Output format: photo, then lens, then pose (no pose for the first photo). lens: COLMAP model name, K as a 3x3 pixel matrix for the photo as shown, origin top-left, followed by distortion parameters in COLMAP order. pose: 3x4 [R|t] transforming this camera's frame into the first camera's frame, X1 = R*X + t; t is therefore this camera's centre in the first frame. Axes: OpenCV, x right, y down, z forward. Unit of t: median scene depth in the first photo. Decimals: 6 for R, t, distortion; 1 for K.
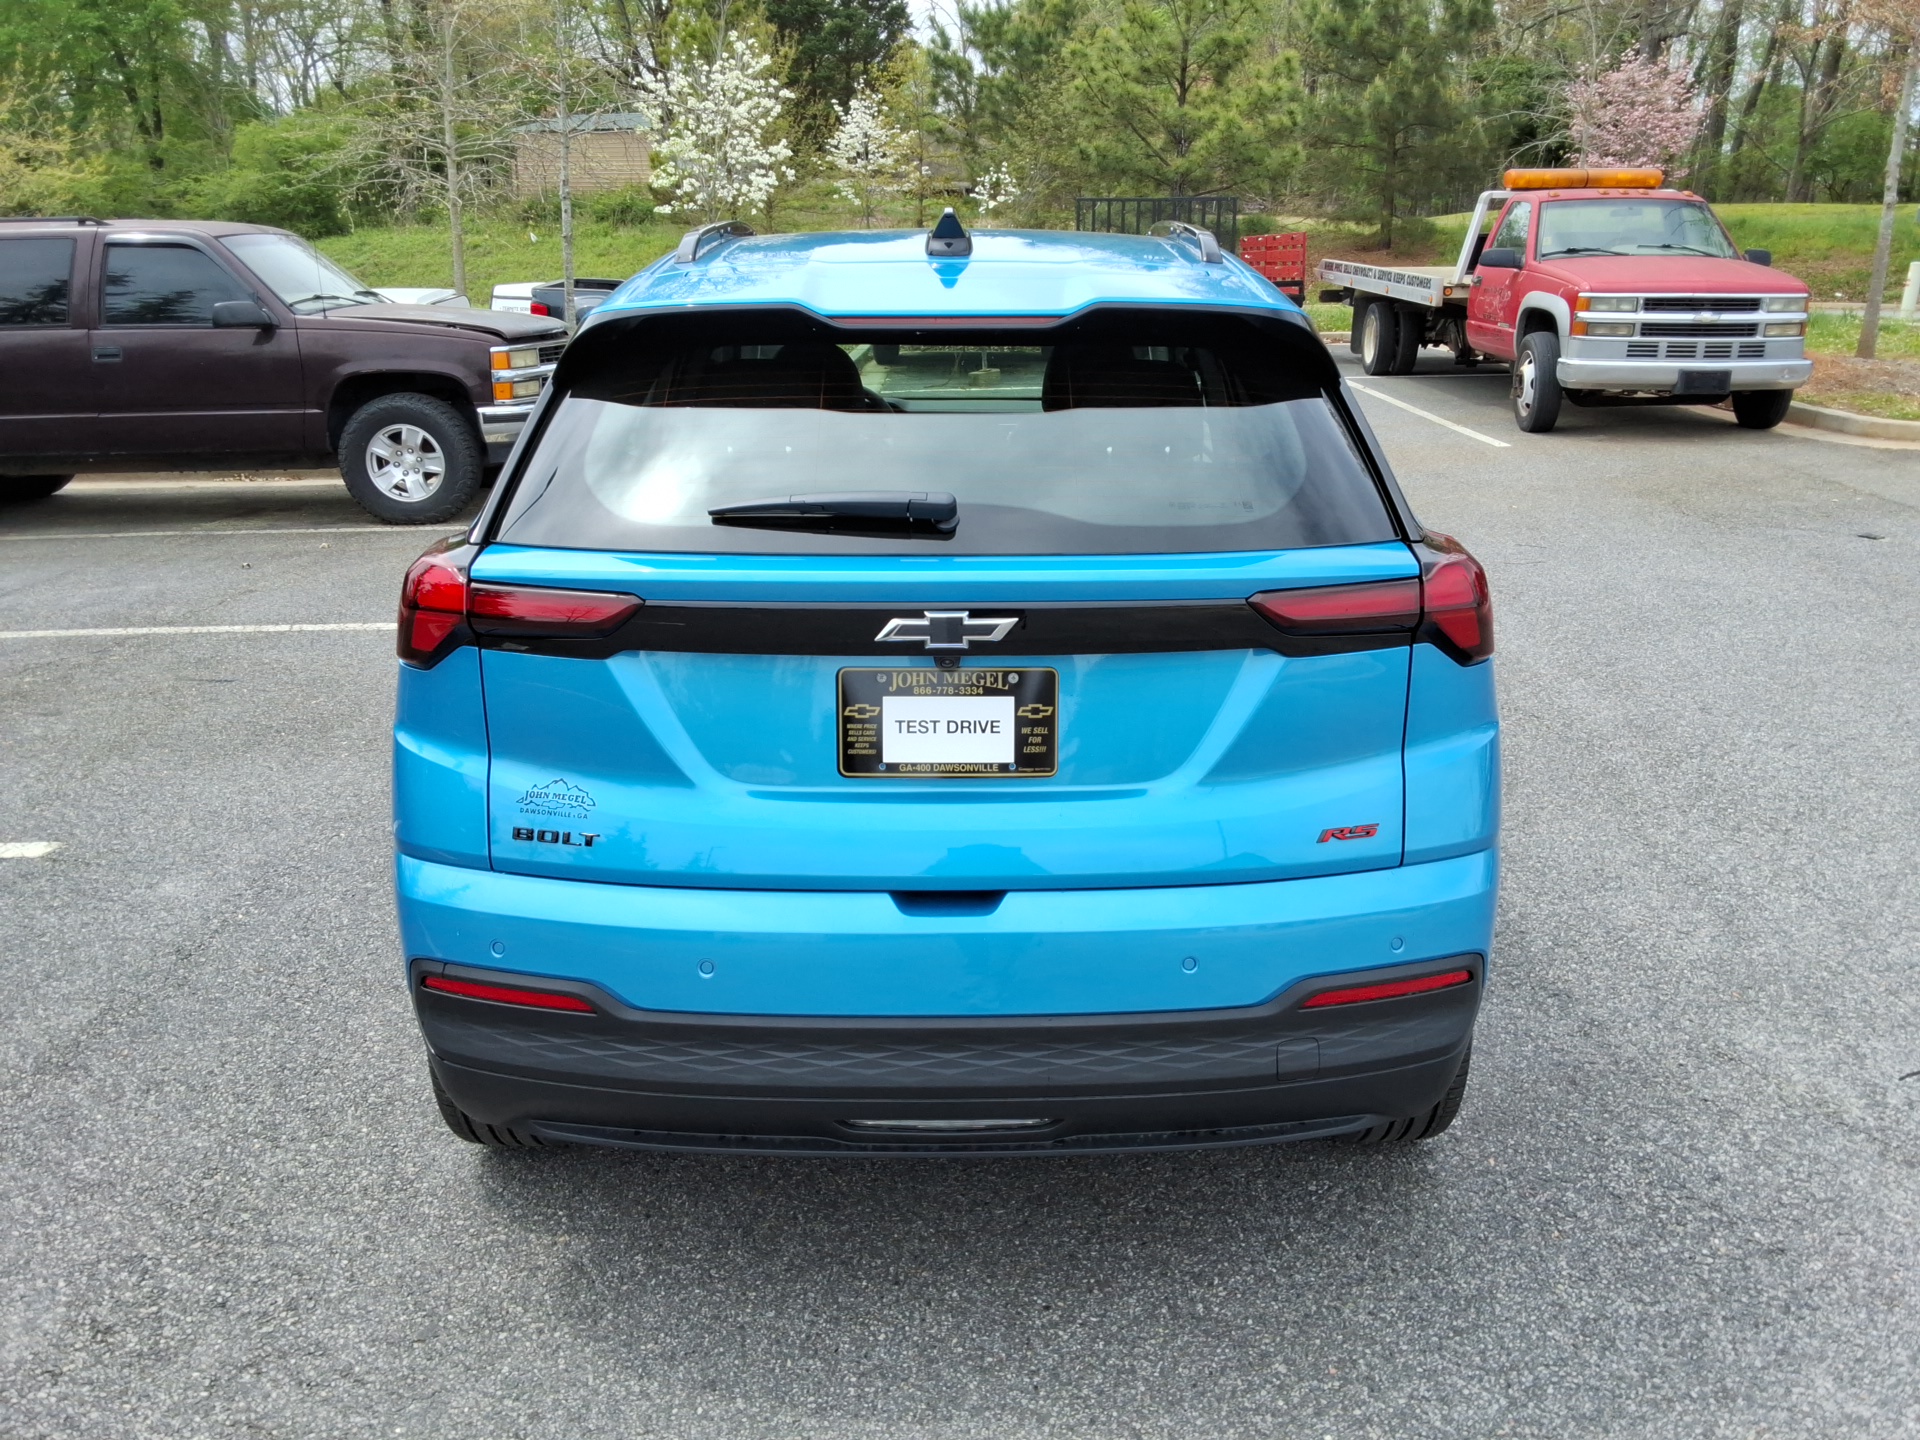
lens RADIAL K [[1547.0, 0, 978.7], [0, 1547.0, 708.0], [0, 0, 1]] dist [0.089737, -0.121972]
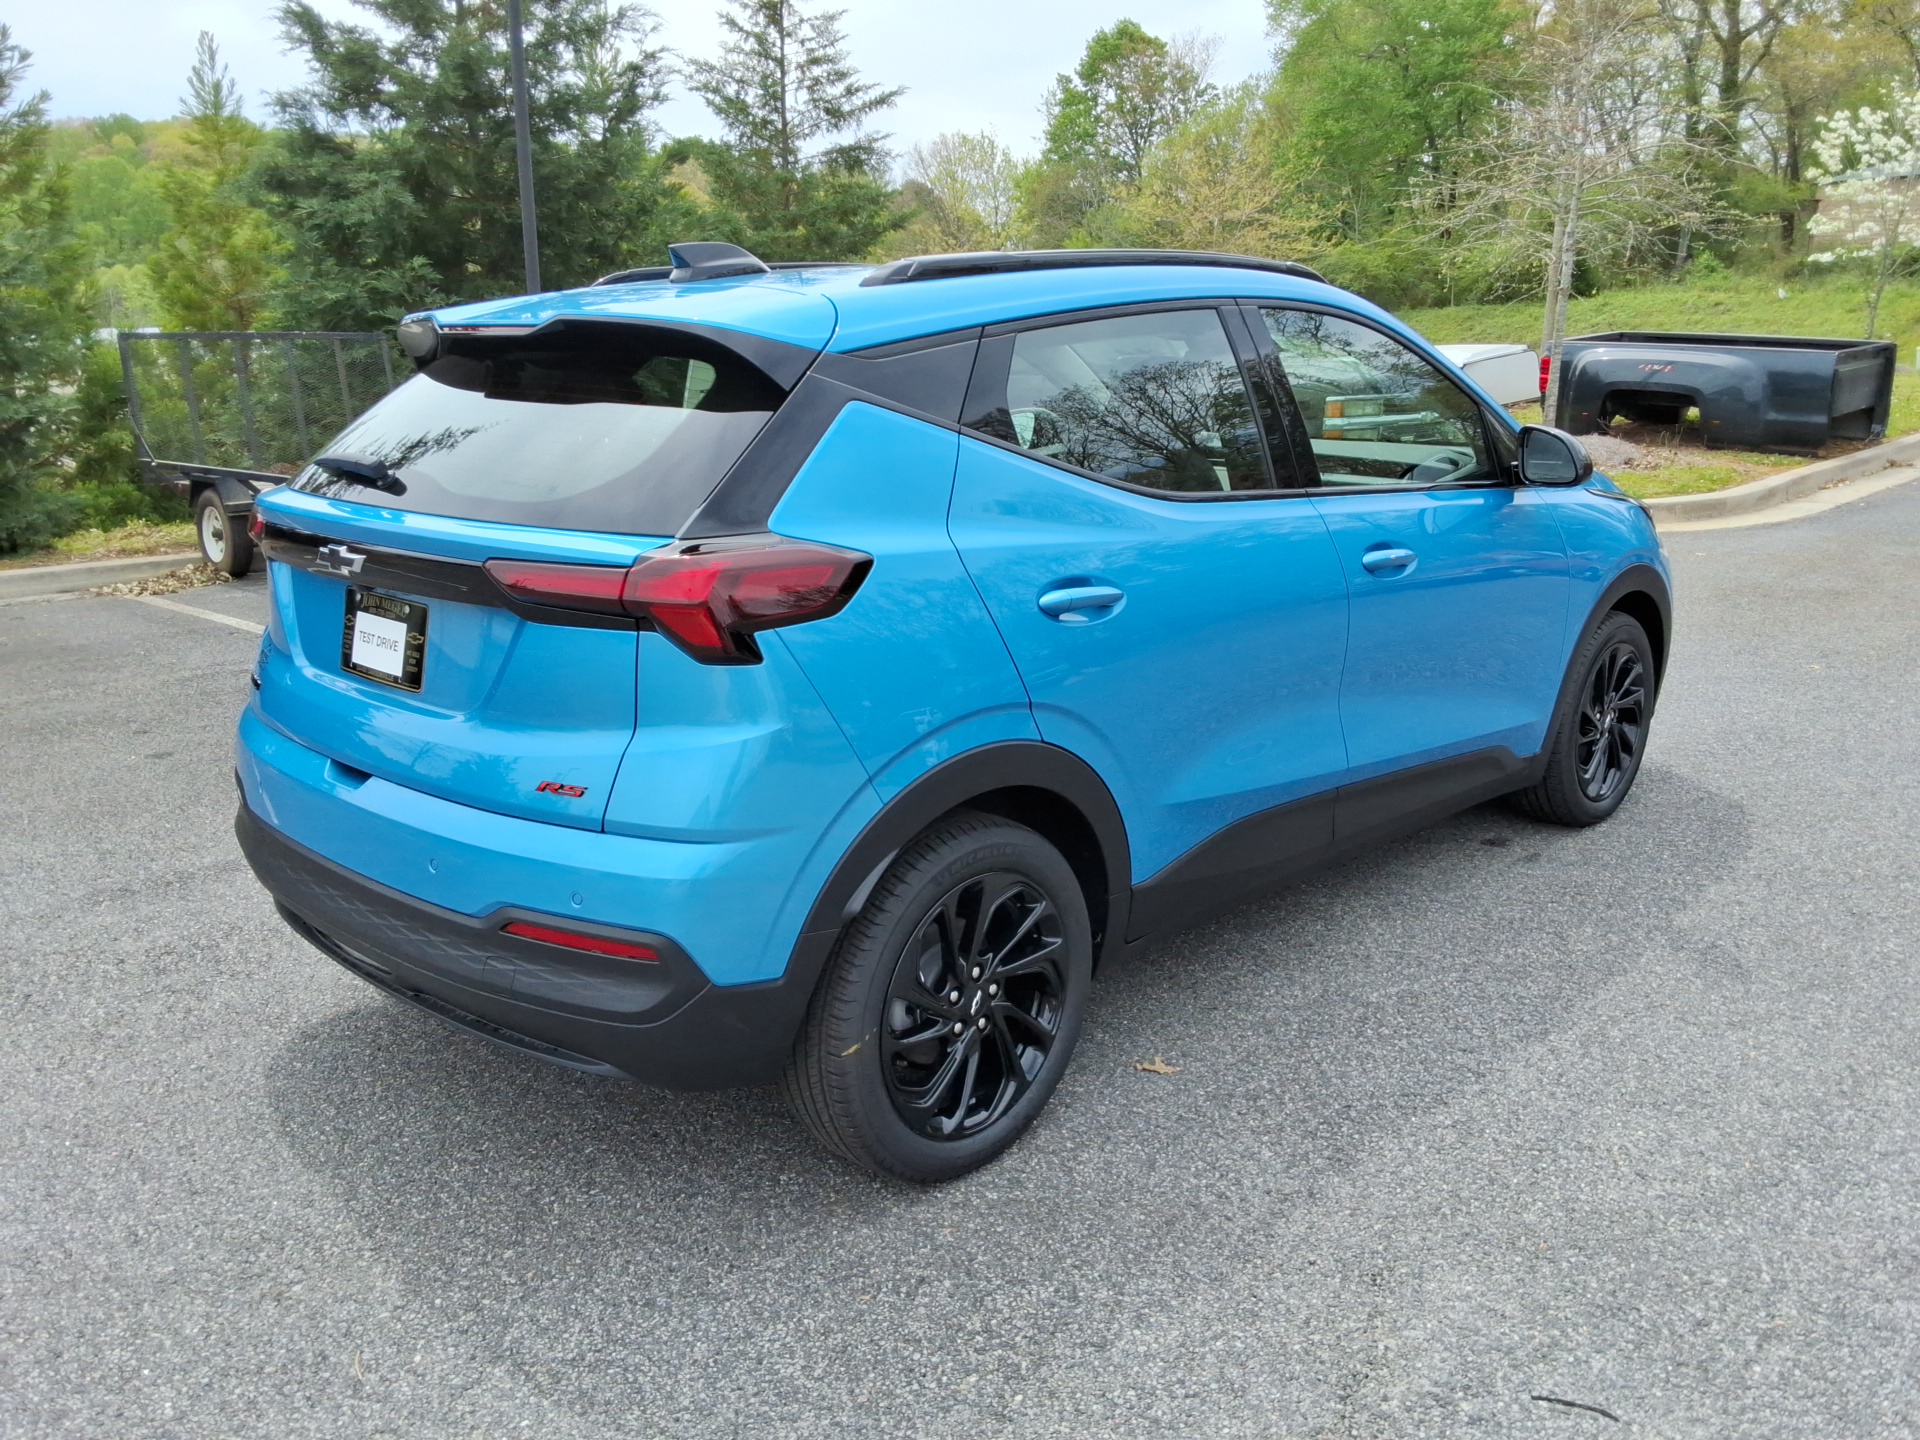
lens RADIAL K [[1547.0, 0, 957.8], [0, 1547.0, 719.1], [0, 0, 1]] dist [0.089737, -0.121972]
pose [[0.715770, 0.170063, -0.677312, 1.165392], [-0.190421, 0.980671, 0.044998, -0.071312], [0.671872, 0.096767, 0.734319, 0.366212]]
